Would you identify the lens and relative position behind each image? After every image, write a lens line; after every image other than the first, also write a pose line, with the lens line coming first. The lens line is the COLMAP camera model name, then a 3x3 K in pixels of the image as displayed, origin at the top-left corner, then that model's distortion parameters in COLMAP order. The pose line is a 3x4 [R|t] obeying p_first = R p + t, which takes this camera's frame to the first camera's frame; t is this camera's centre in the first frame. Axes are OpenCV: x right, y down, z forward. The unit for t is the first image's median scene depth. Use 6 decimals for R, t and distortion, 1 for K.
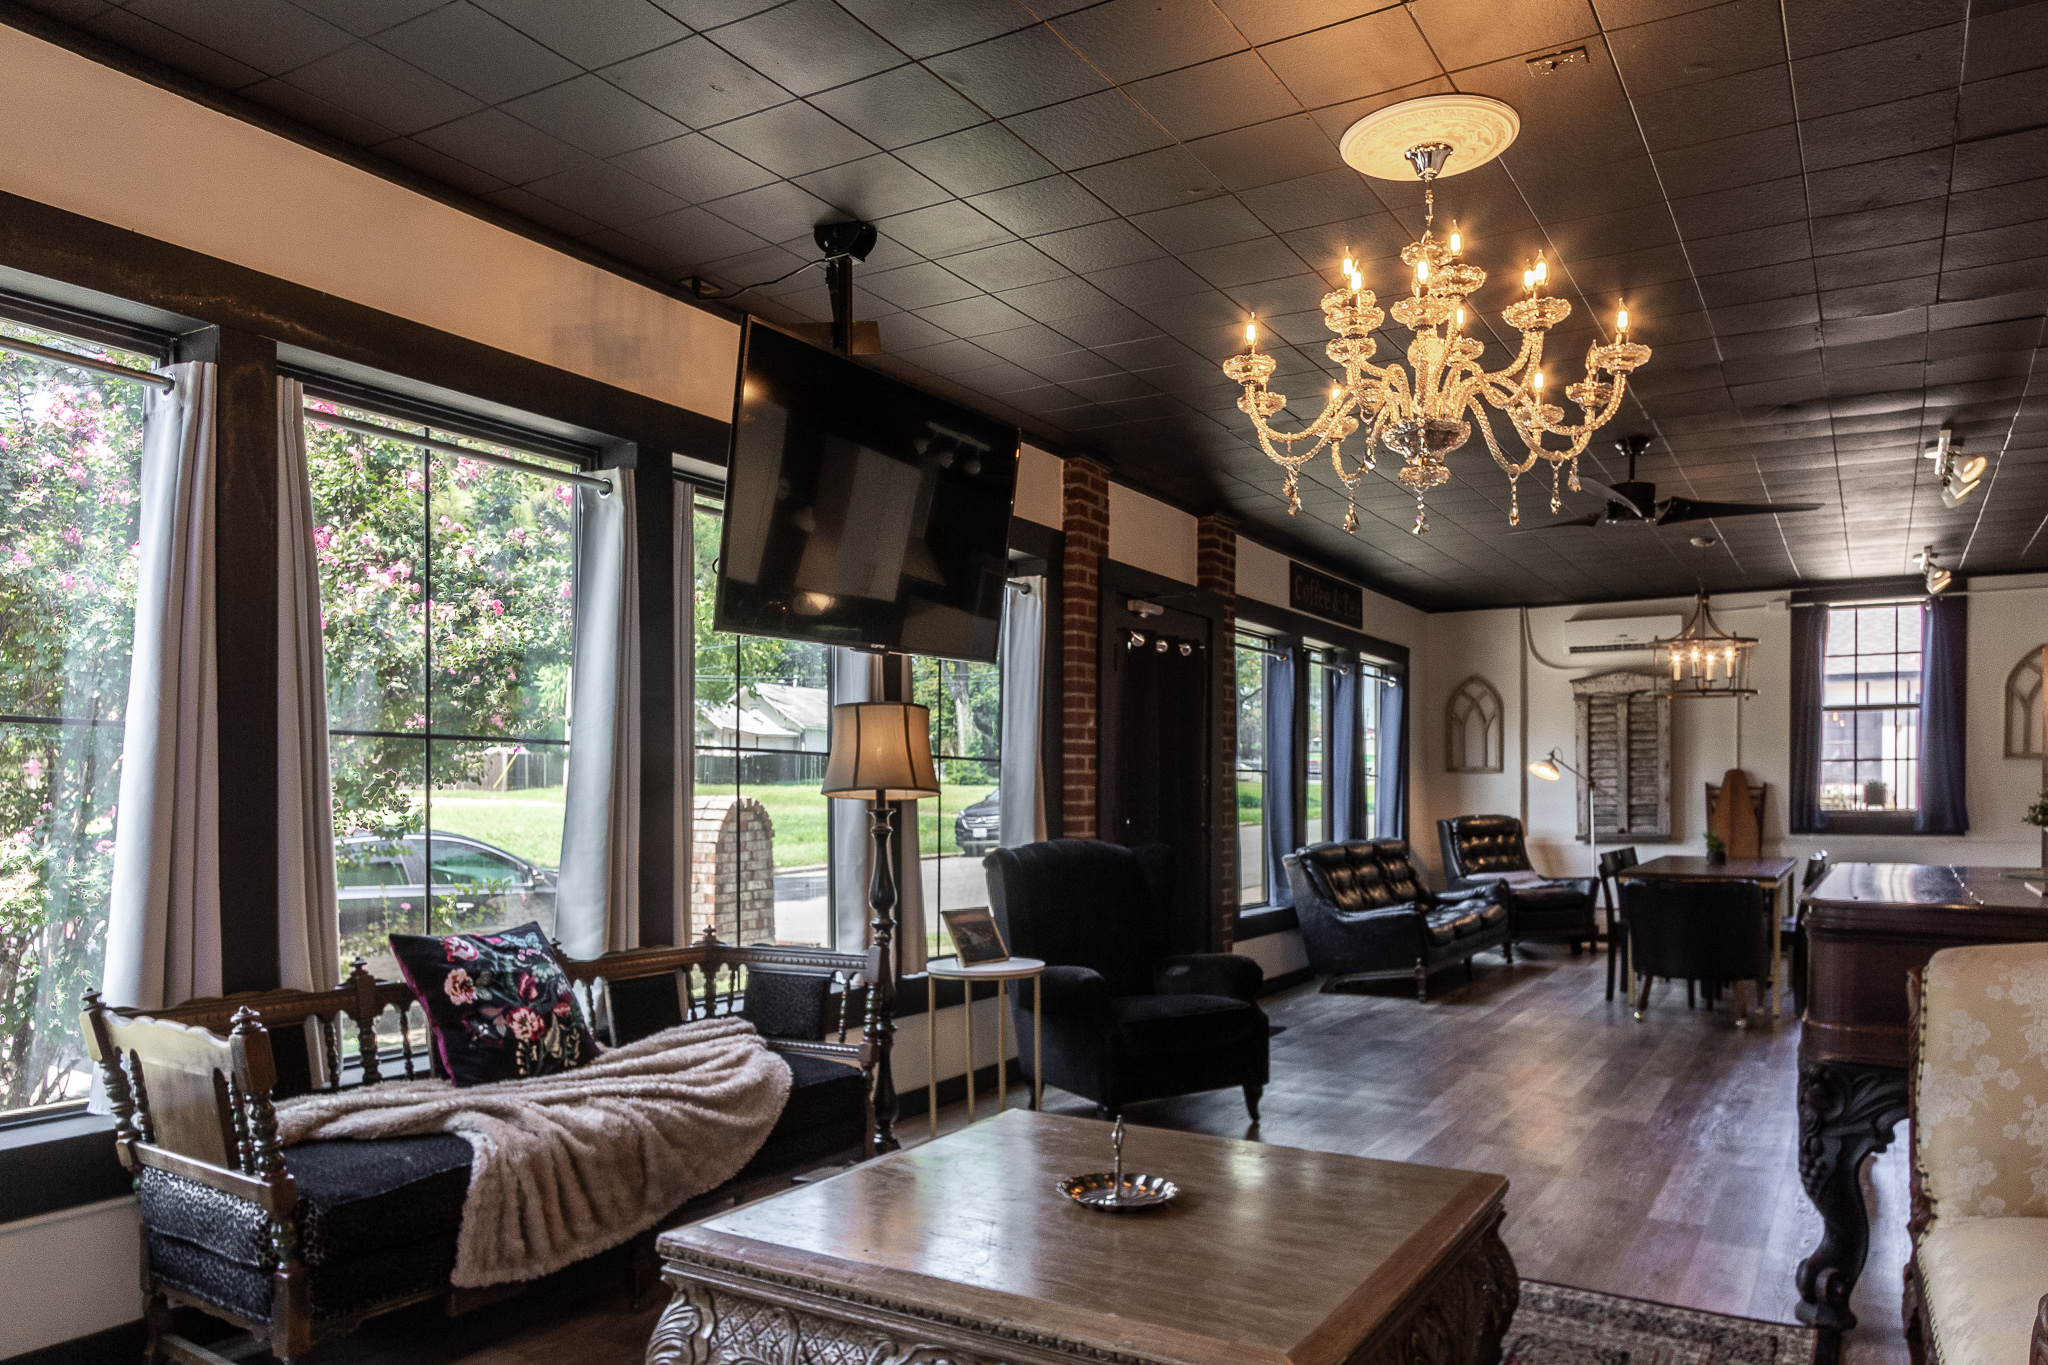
lens RADIAL K [[1406.6, 0, 1024.6], [0, 1406.6, 832.9], [0, 0, 1]] dist [0.000987, -0.000048]
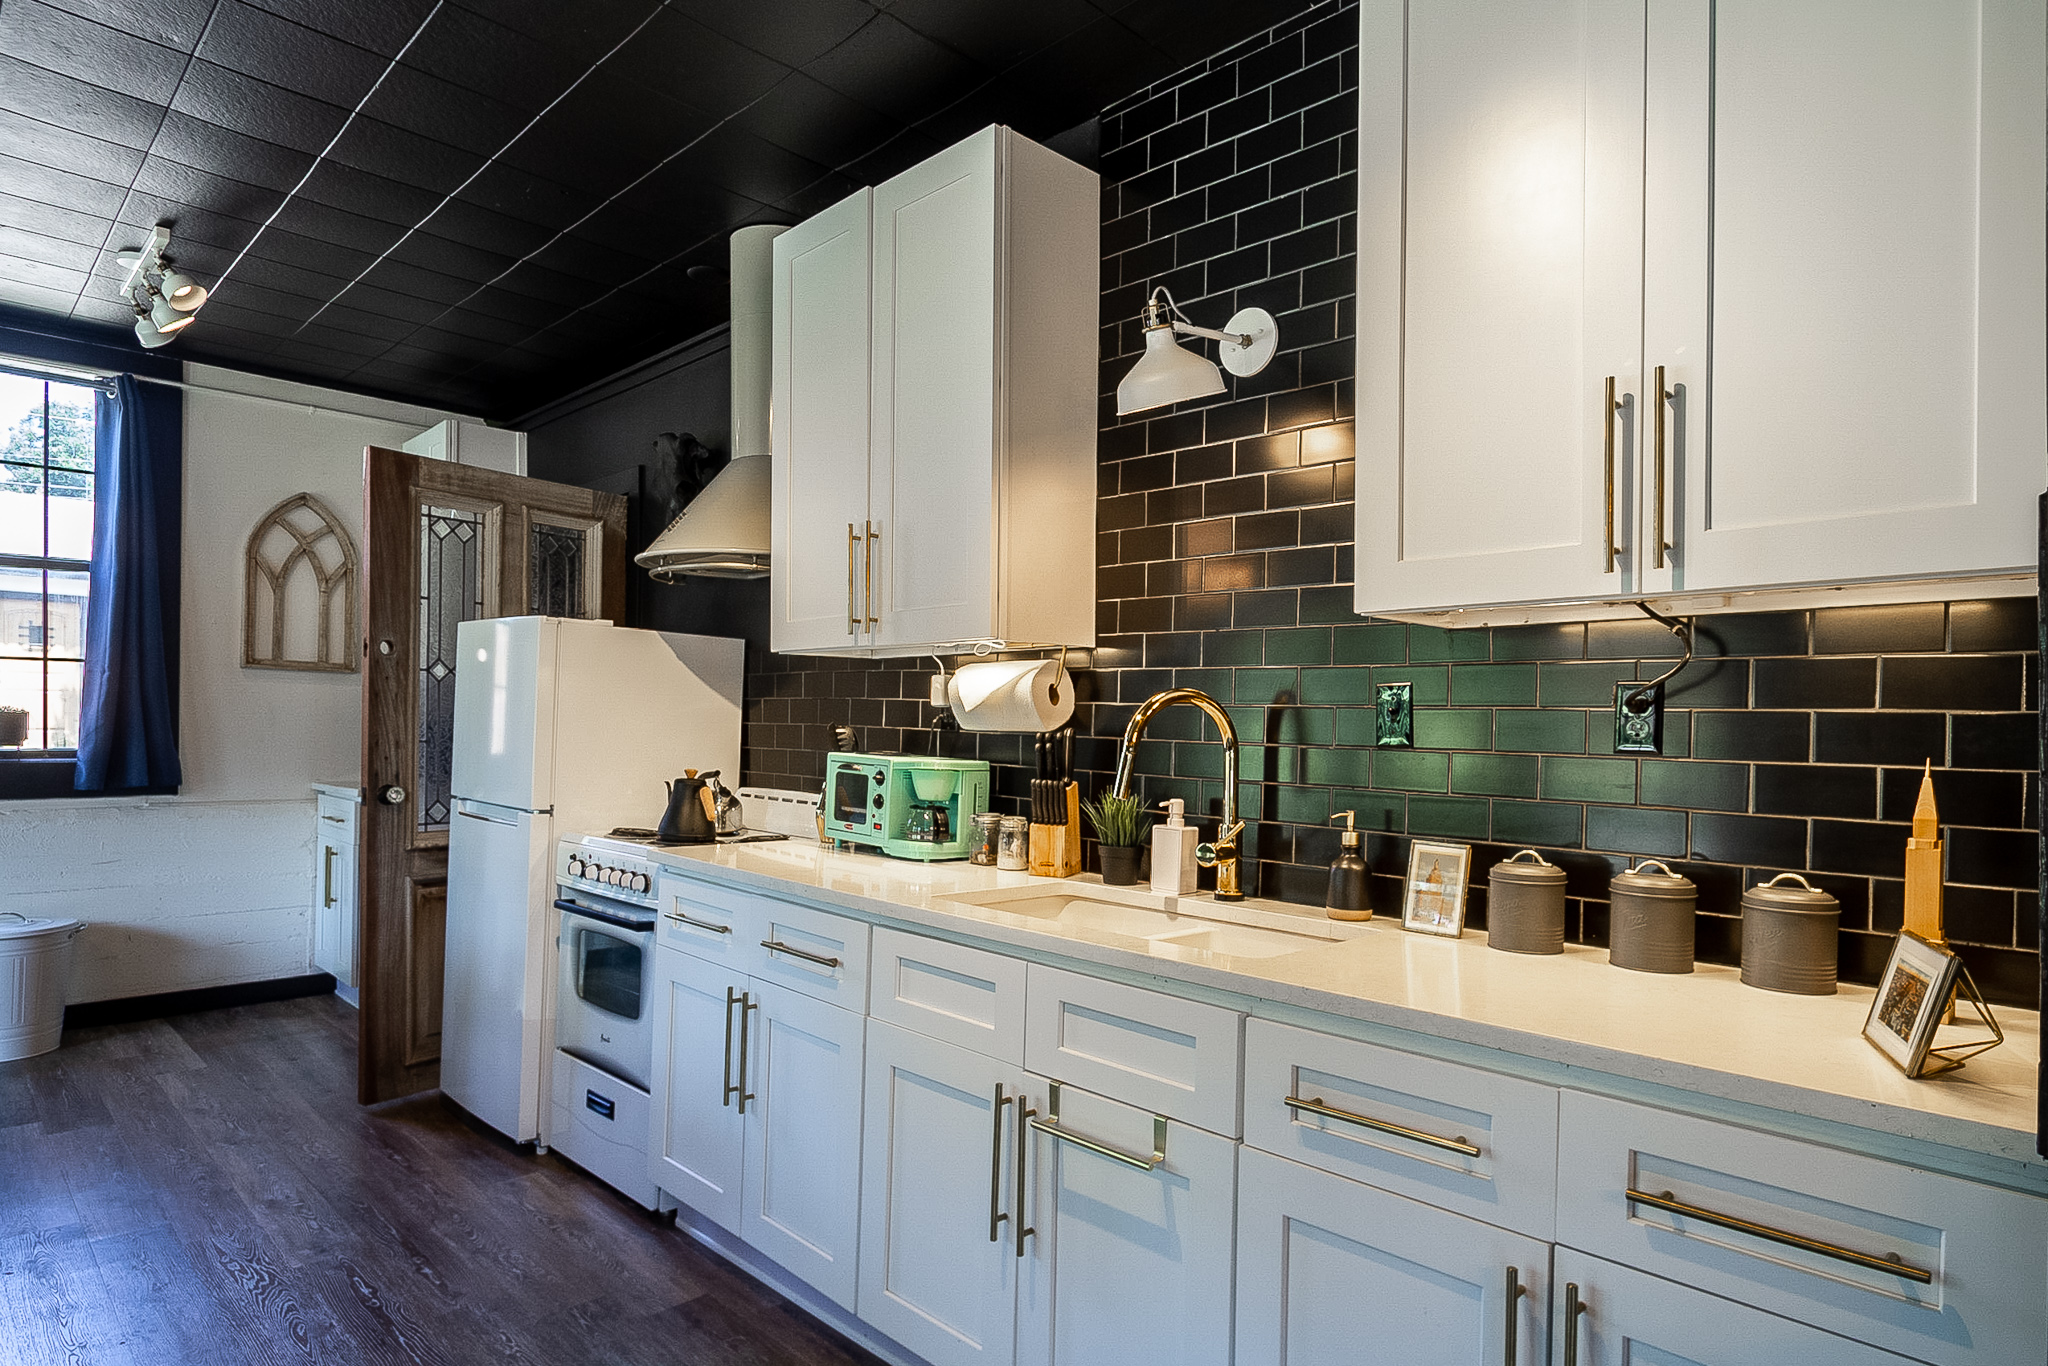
lens RADIAL K [[1173.3, 0, 1034.9], [0, 1173.3, 712.0], [0, 0, 1]] dist [0.002463, 0.001350]
pose [[0.305570, 0.013180, 0.952078, 0.287918], [0.000150, 0.999904, -0.013890, -0.024035], [-0.952169, 0.004387, 0.305539, 0.472498]]
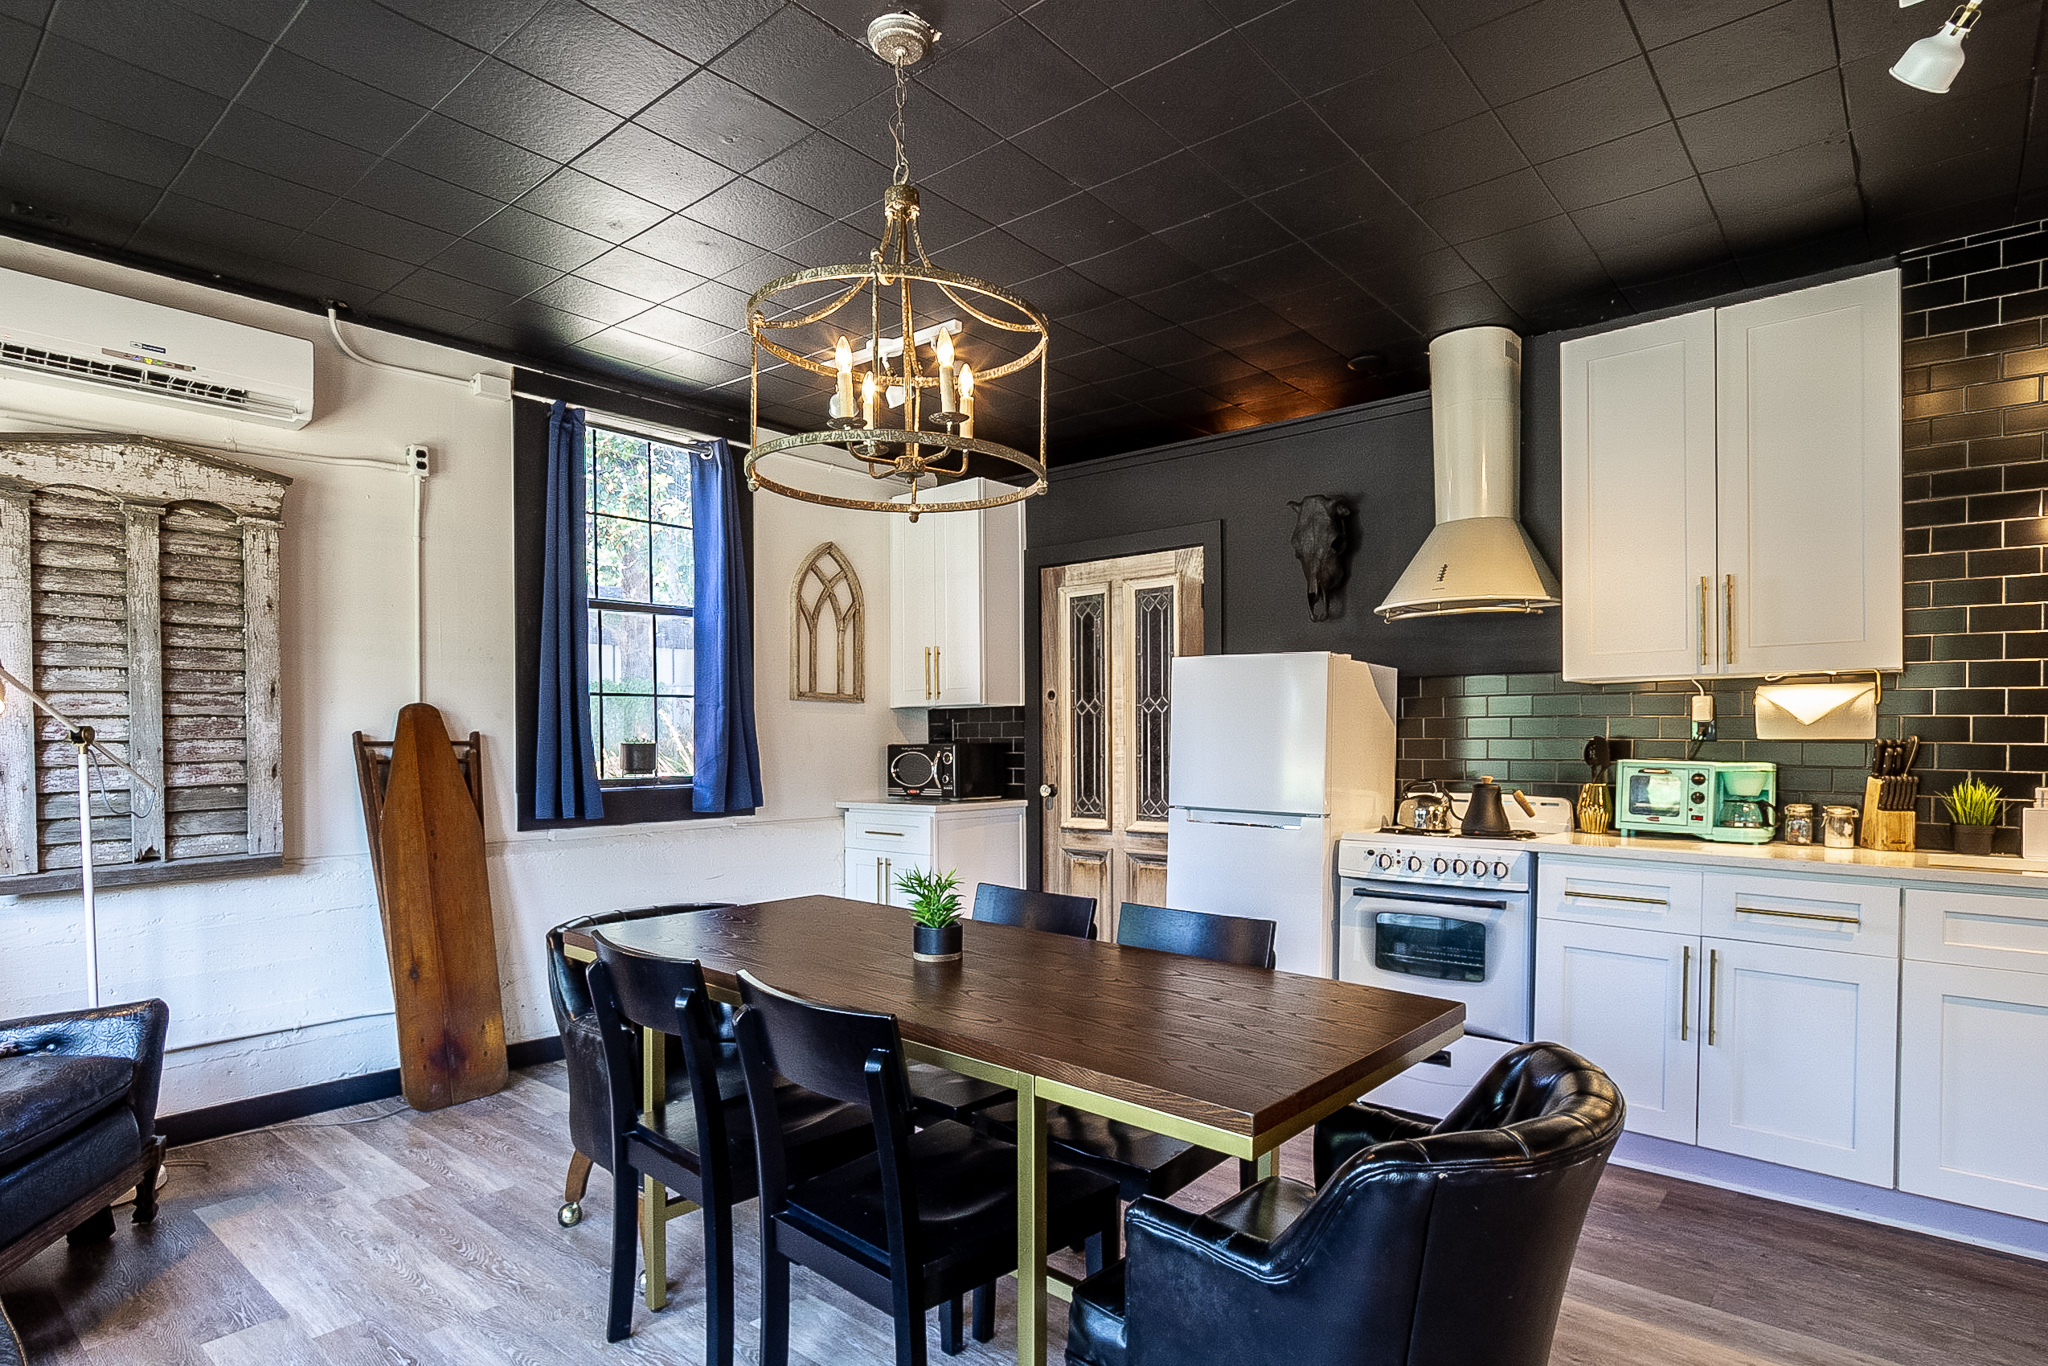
lens RADIAL K [[1072.7, 0, 1058.1], [0, 1072.7, 725.9], [0, 0, 1]] dist [0.000299, 0.000303]
pose [[0.209862, 0.006215, 0.977711, 0.193074], [0.022453, 0.999685, -0.011174, -0.028618], [-0.977473, 0.024298, 0.209656, 0.706215]]
